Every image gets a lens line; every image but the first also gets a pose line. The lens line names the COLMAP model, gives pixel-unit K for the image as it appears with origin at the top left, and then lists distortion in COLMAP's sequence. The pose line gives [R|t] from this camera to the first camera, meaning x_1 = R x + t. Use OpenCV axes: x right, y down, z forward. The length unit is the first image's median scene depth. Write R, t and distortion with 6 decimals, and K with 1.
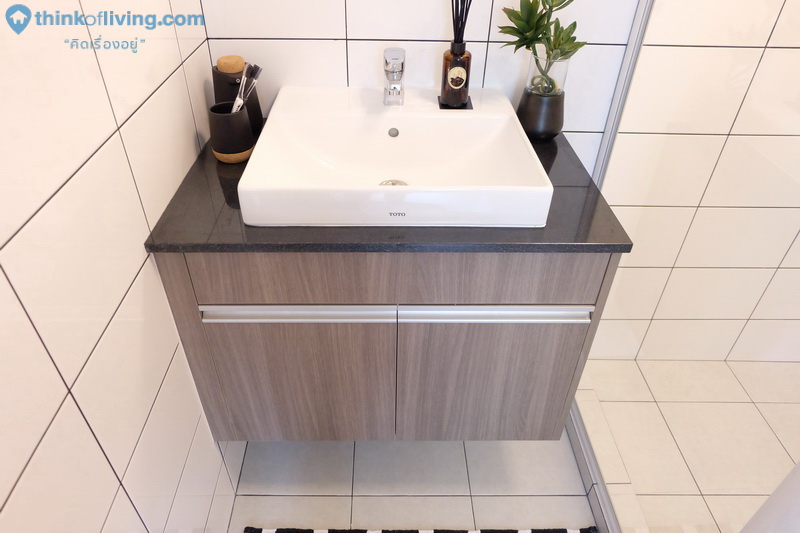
lens RADIAL K [[537.0, 0, 399.3], [0, 537.0, 267.7], [0, 0, 1]] dist [-0.028592, 0.008427]
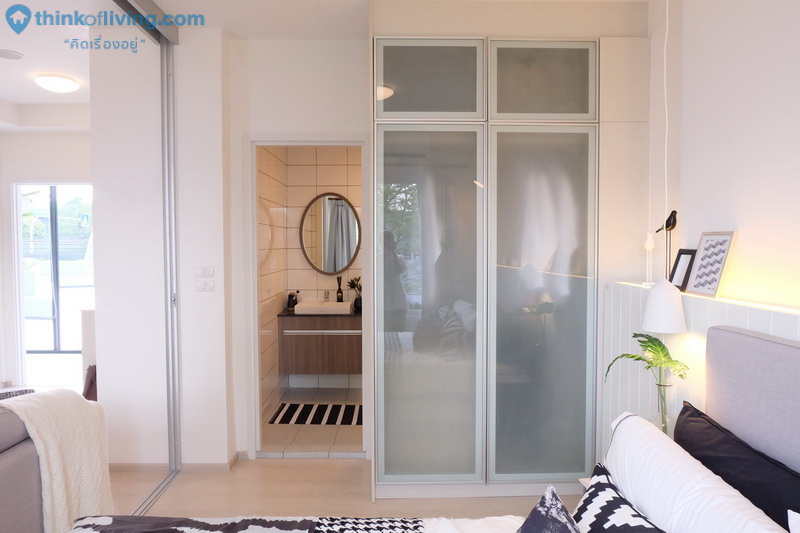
lens RADIAL K [[537.0, 0, 399.3], [0, 537.0, 264.9], [0, 0, 1]] dist [-0.028592, 0.008427]
pose [[0.999872, -0.010849, 0.011748, 0.624592], [0.015585, 0.825589, -0.564056, 2.253416], [-0.003580, 0.564167, 0.825653, -3.281573]]
